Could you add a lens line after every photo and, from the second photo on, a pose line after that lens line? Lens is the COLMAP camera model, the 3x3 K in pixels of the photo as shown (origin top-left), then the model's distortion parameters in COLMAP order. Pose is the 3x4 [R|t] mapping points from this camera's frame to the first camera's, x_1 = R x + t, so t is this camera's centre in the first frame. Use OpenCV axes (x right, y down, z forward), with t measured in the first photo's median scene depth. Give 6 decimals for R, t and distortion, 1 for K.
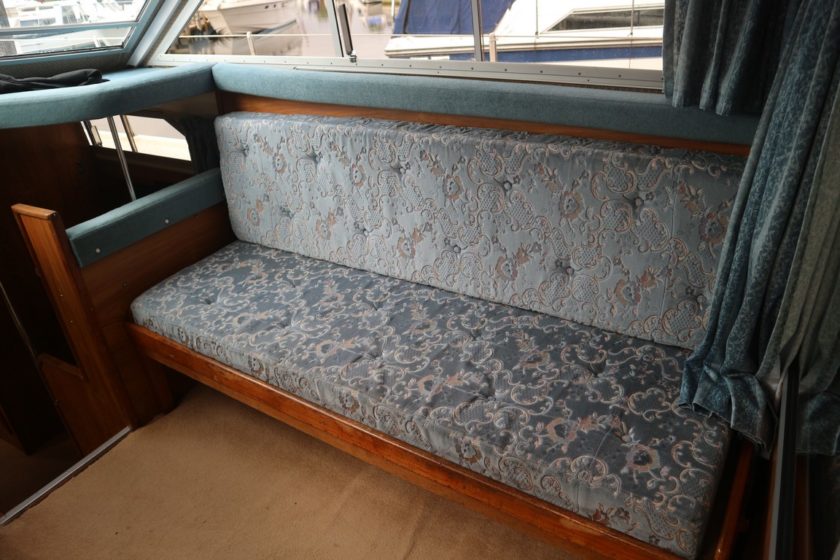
lens RADIAL K [[594.1, 0, 419.1], [0, 594.1, 276.3], [0, 0, 1]] dist [-0.129529, 0.090725]
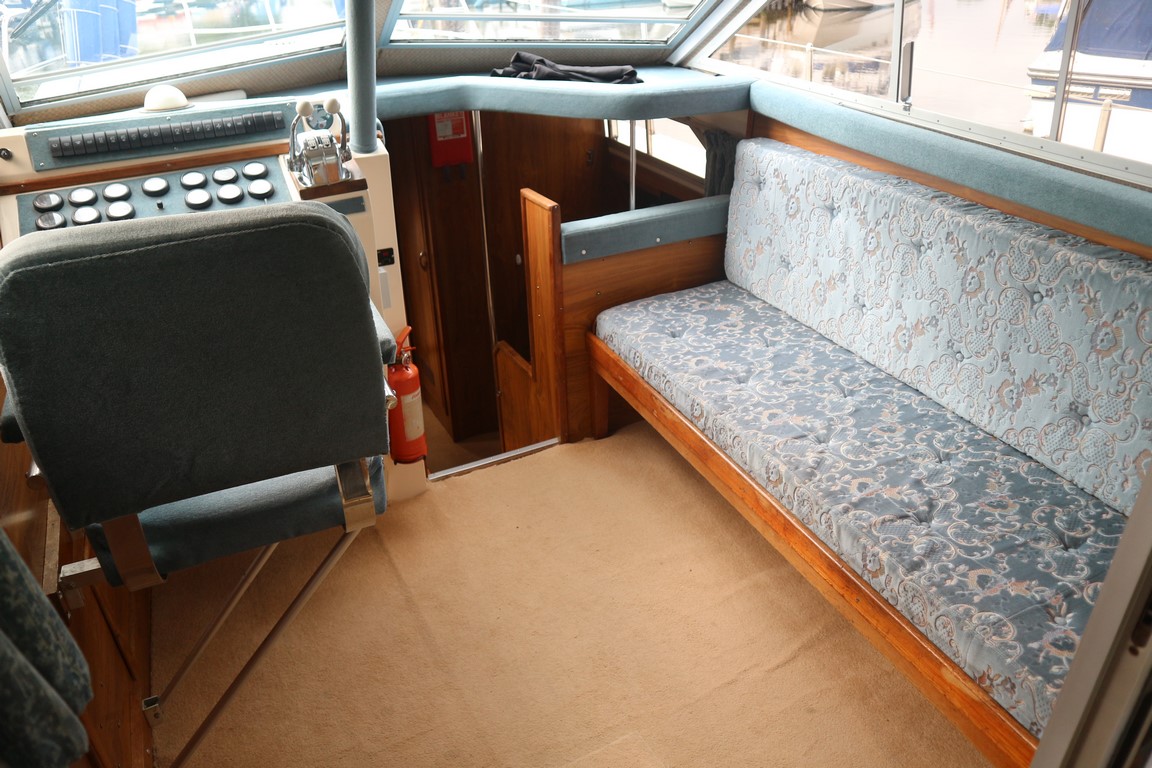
lens RADIAL K [[814.8, 0, 574.7], [0, 814.8, 378.9], [0, 0, 1]] dist [-0.129529, 0.090725]
pose [[0.841275, 0.299985, -0.449740, 0.121656], [-0.281773, 0.953294, 0.108786, 0.015643], [0.461368, 0.035205, 0.886510, -0.237791]]
